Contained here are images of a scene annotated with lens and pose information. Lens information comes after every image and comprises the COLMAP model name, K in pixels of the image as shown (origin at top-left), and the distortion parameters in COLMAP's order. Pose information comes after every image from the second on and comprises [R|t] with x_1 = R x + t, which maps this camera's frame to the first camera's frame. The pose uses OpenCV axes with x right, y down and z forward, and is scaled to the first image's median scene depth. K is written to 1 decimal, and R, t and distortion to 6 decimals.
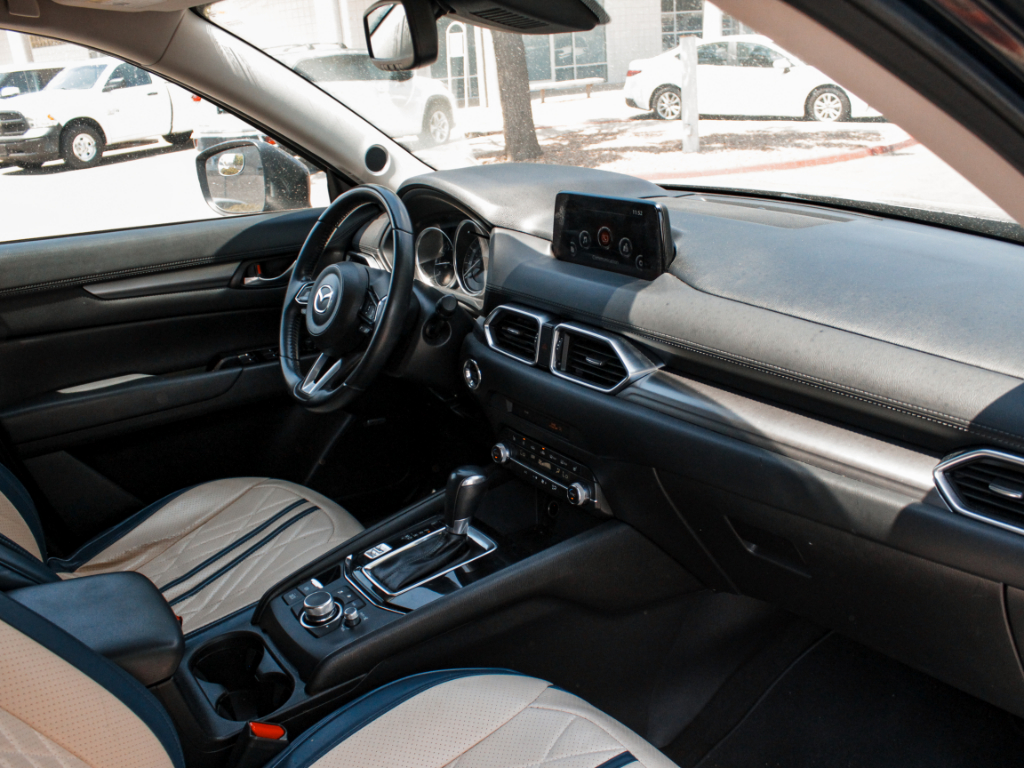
lens RADIAL K [[952.5, 0, 506.1], [0, 952.5, 387.1], [0, 0, 1]] dist [-0.092605, 0.000000]
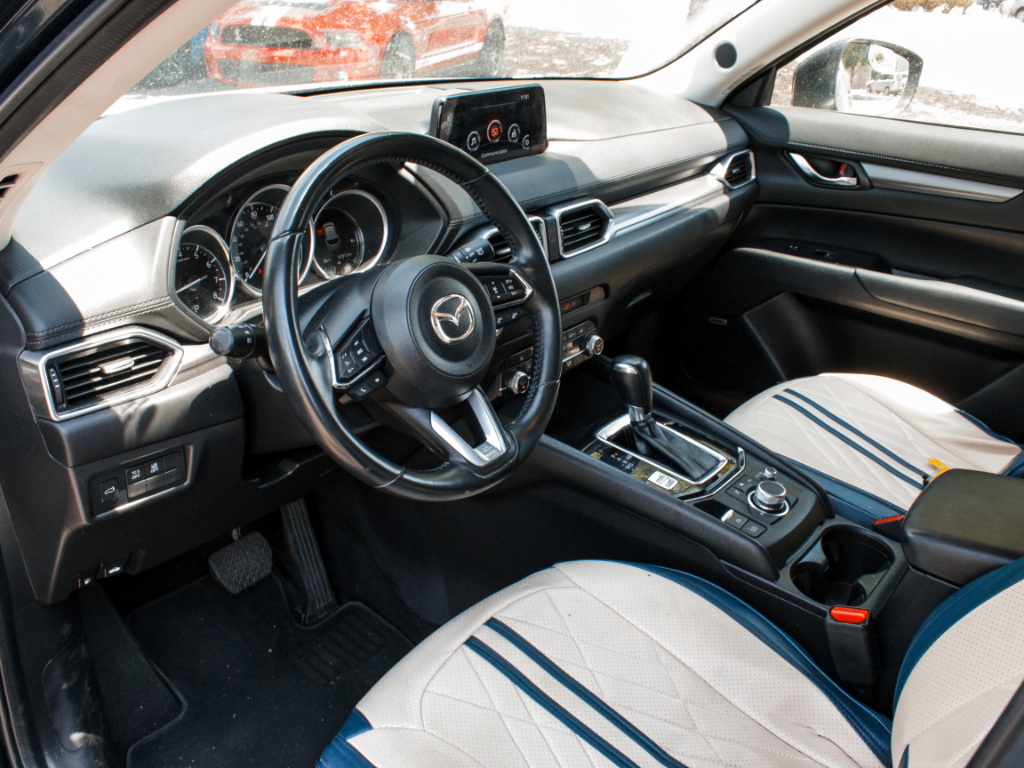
lens RADIAL K [[952.5, 0, 508.3], [0, 952.5, 388.8], [0, 0, 1]] dist [-0.092605, 0.000000]
pose [[-0.283202, -0.369196, 0.885150, -0.897997], [0.300701, 0.842215, 0.447496, -0.374572], [-0.910701, 0.392897, -0.127499, 1.227823]]
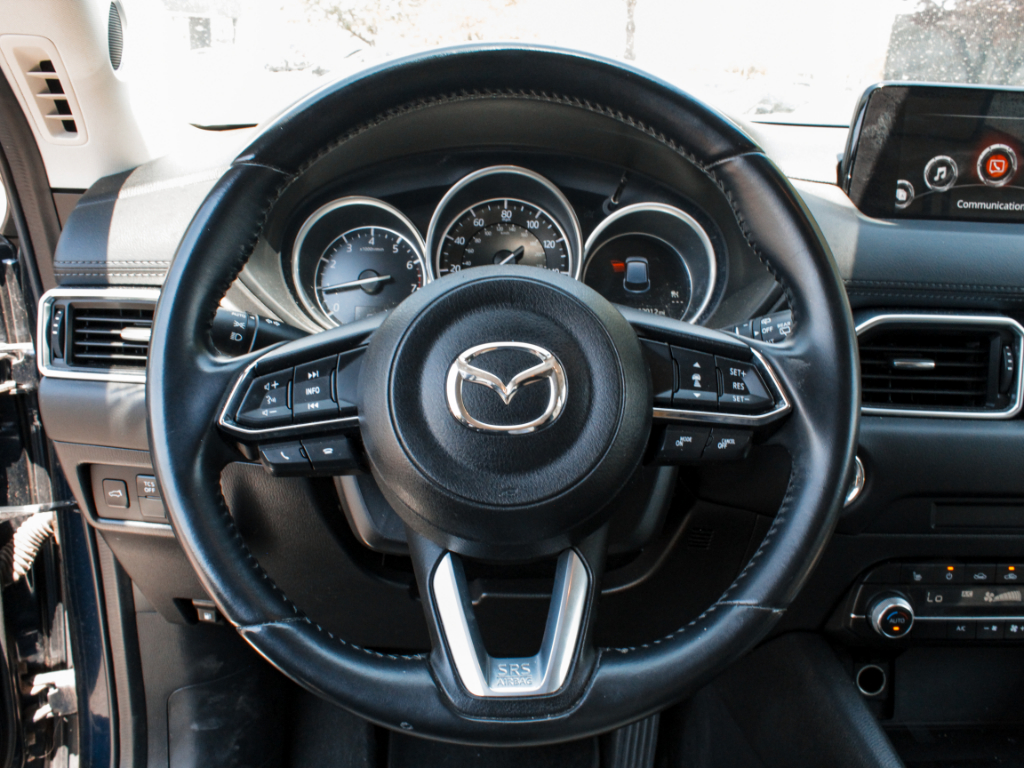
lens RADIAL K [[952.5, 0, 537.2], [0, 952.5, 398.6], [0, 0, 1]] dist [-0.092605, 0.000000]
pose [[0.533873, -0.193591, 0.823105, -0.514990], [0.219410, 0.971812, 0.086255, -0.130942], [-0.816602, 0.134548, 0.561300, 0.937395]]
